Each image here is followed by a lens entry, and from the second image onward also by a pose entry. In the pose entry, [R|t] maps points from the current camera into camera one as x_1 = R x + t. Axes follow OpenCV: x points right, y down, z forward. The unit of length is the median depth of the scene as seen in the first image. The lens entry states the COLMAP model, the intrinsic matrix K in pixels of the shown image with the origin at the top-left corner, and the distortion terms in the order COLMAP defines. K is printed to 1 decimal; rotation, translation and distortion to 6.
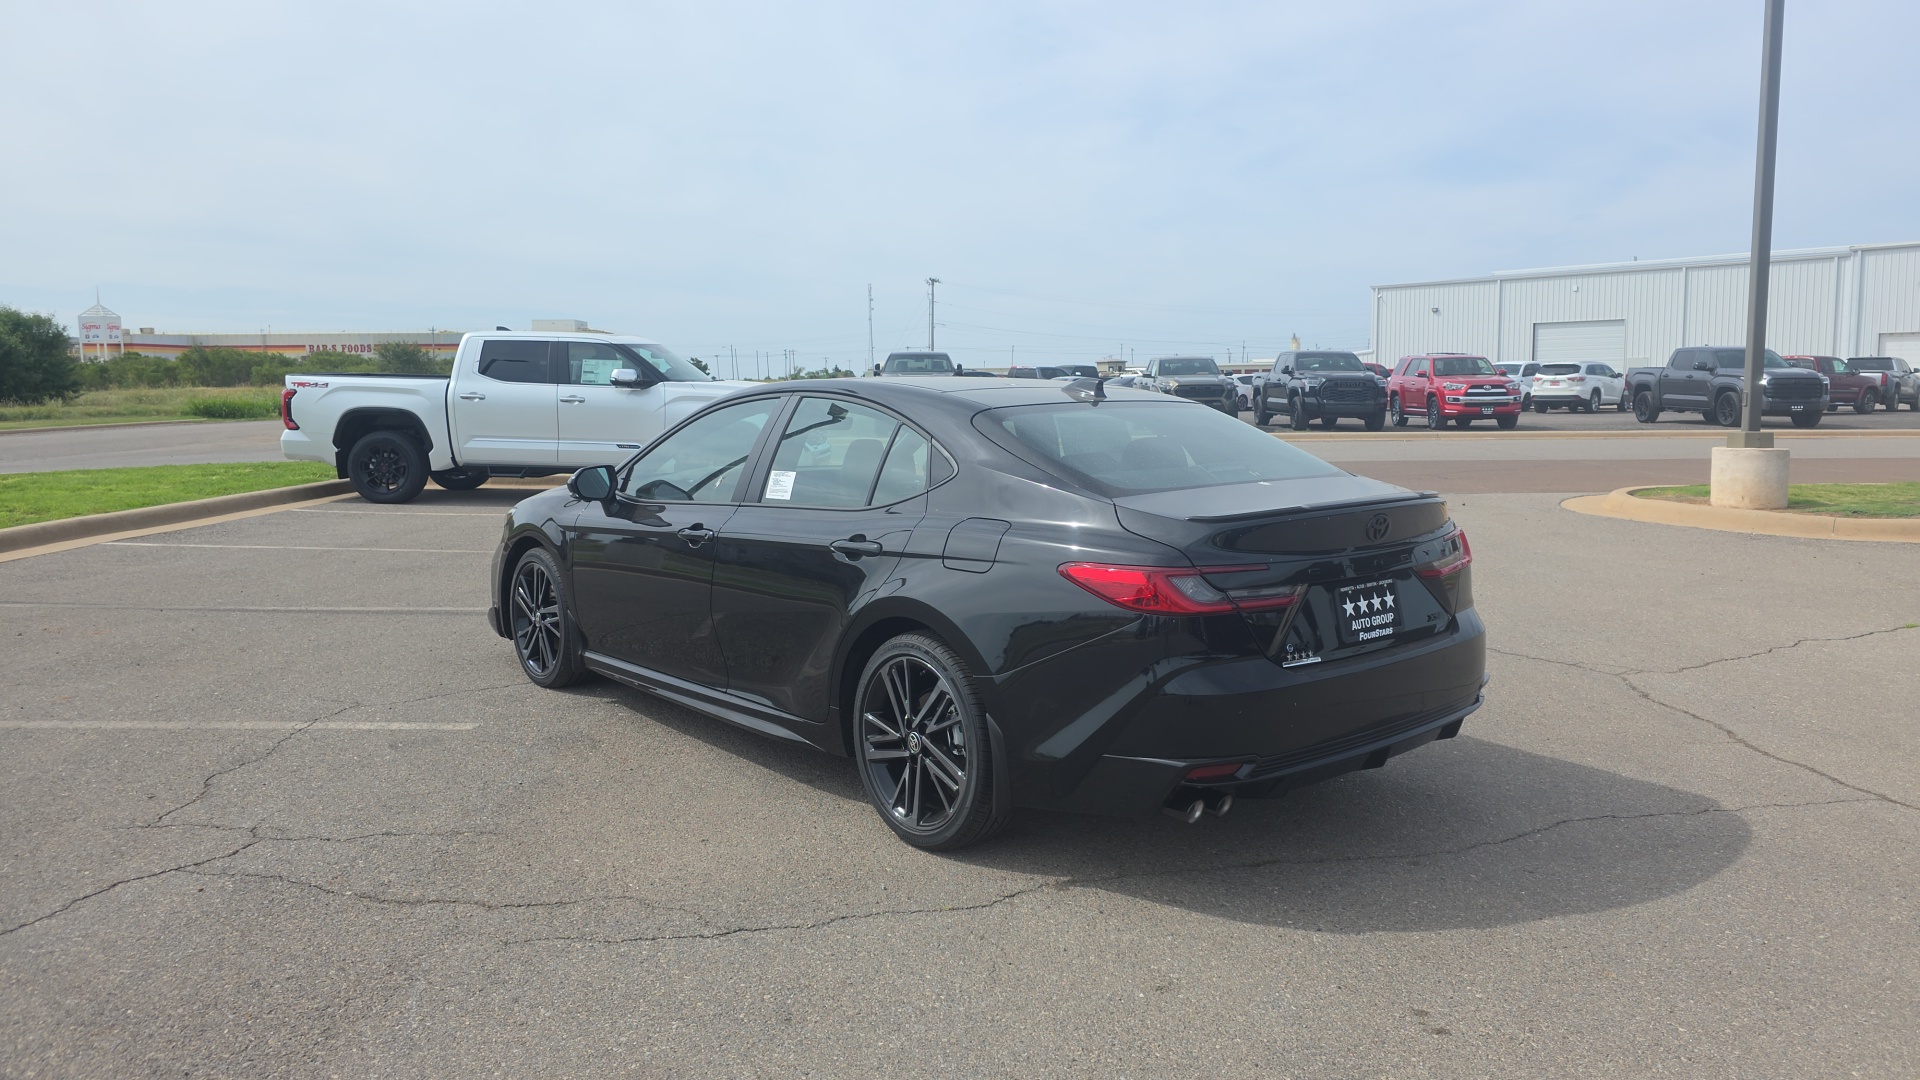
lens RADIAL K [[1296.9, 0, 974.8], [0, 1296.9, 549.8], [0, 0, 1]] dist [0.044714, -0.038388]
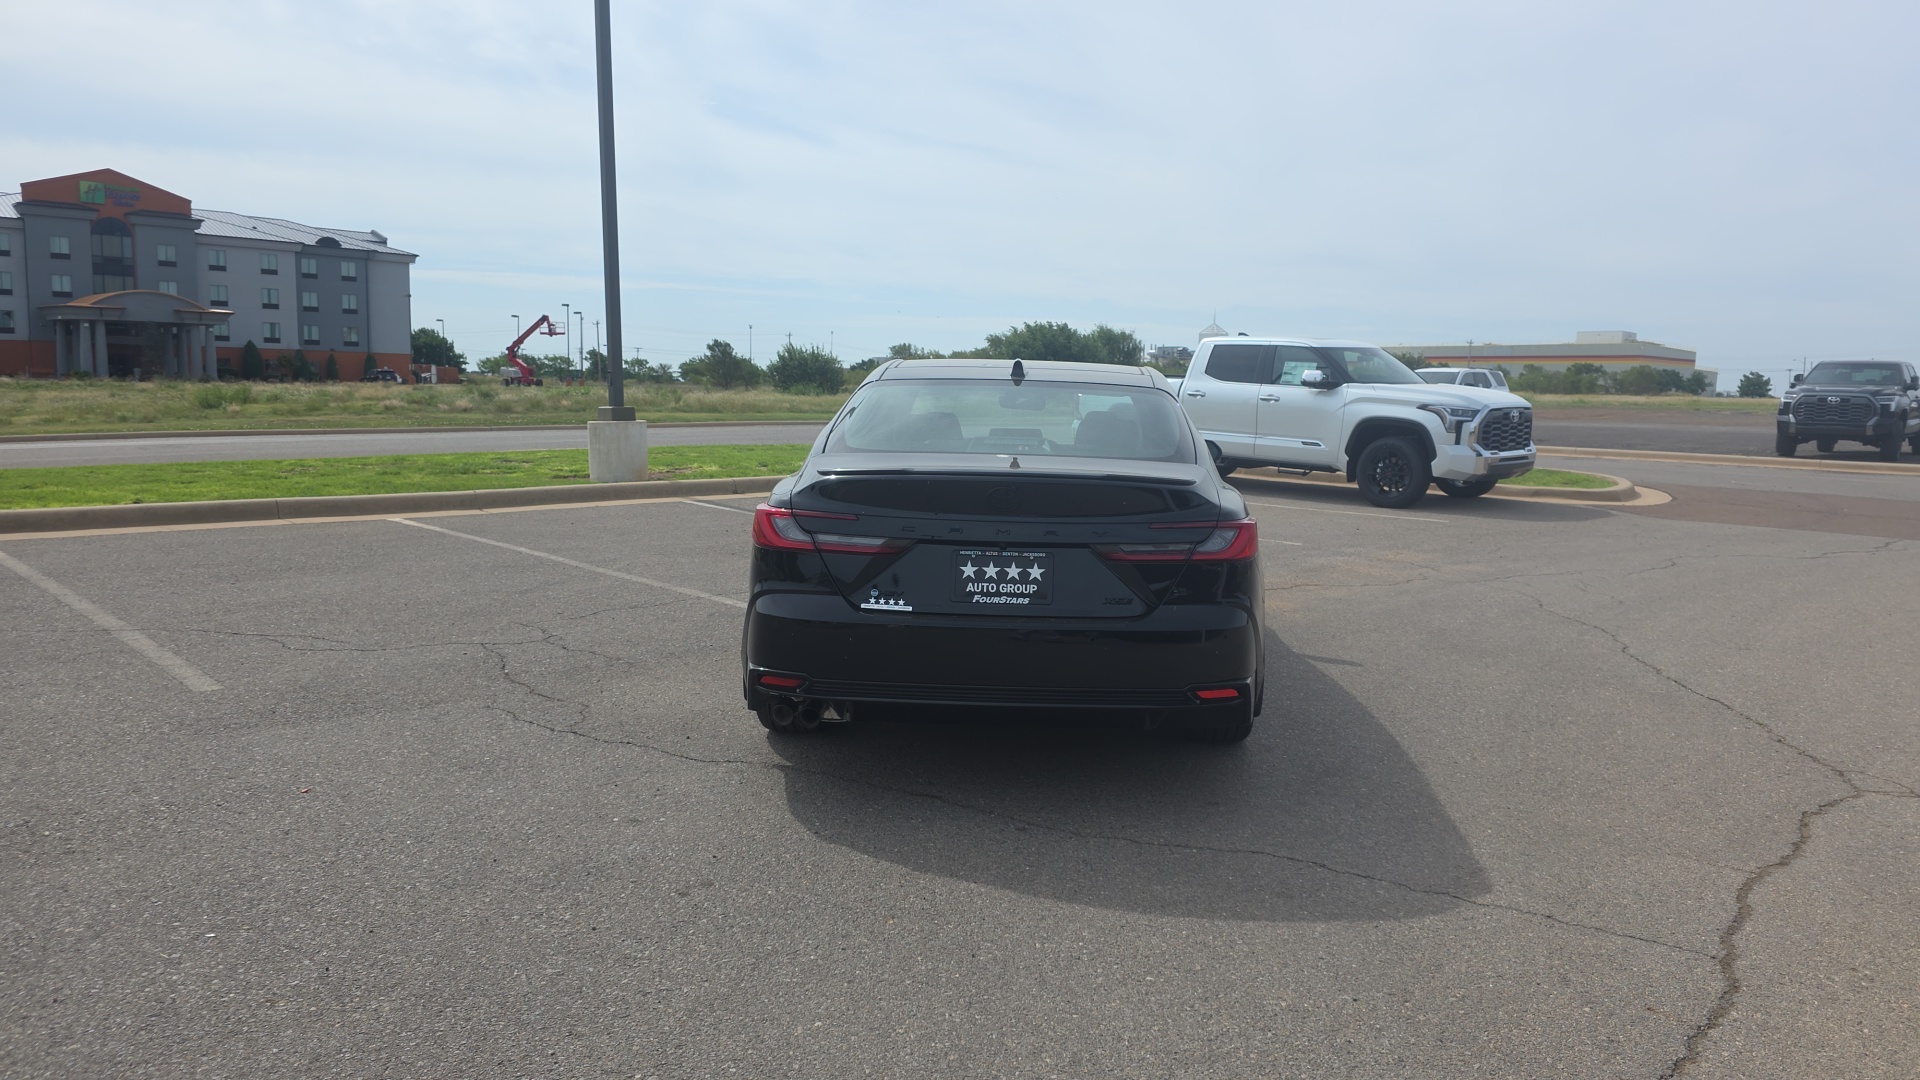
lens RADIAL K [[1296.9, 0, 1011.9], [0, 1296.9, 562.9], [0, 0, 1]] dist [0.044714, -0.038388]
pose [[0.722231, 0.111800, -0.682556, 0.291378], [-0.111718, 0.992748, 0.044396, -0.003517], [0.682570, 0.044190, 0.729483, 0.070344]]
